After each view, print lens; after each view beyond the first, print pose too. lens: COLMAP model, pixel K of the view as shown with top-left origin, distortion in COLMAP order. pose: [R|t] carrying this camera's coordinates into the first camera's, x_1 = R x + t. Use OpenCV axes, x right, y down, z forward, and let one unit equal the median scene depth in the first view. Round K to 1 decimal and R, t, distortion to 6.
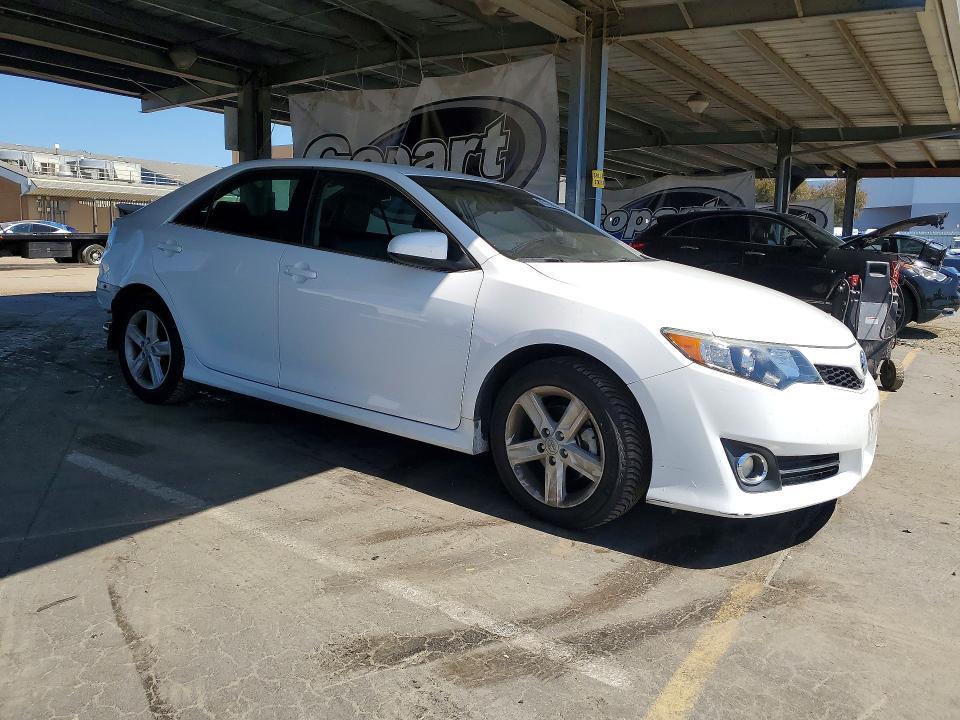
lens RADIAL K [[741.0, 0, 480.0], [0, 741.0, 360.0], [0, 0, 1]] dist [0.005885, -0.002714]
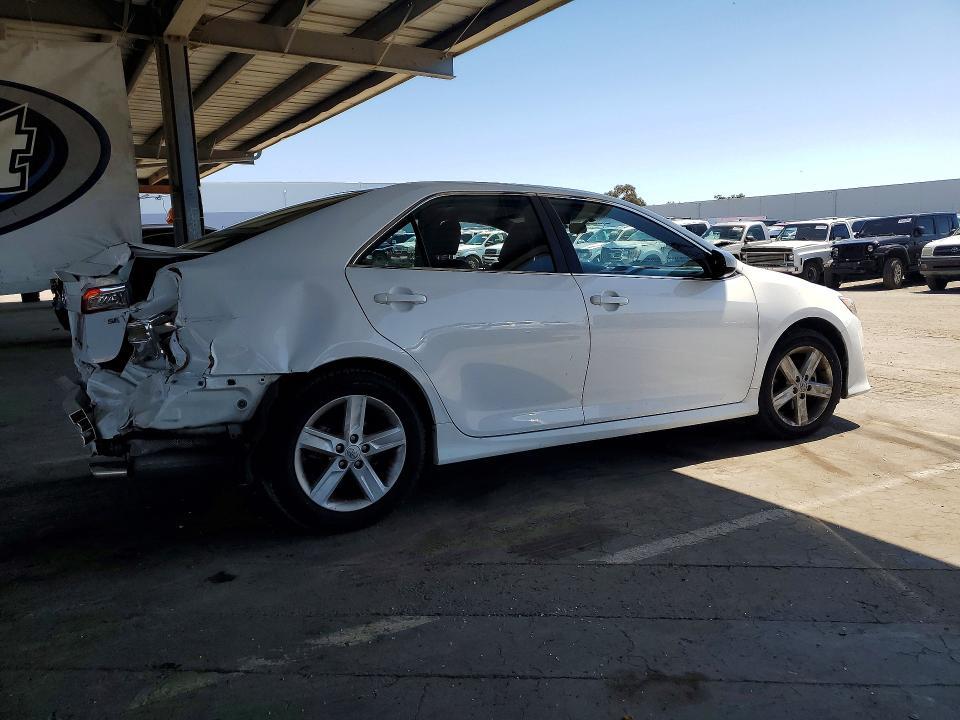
lens RADIAL K [[741.0, 0, 480.0], [0, 741.0, 360.0], [0, 0, 1]] dist [0.005885, -0.002714]
pose [[0.438055, -0.186826, 0.879320, -0.994326], [0.196628, 0.974393, 0.109070, -0.150542], [-0.877180, 0.125121, 0.463573, 0.579244]]
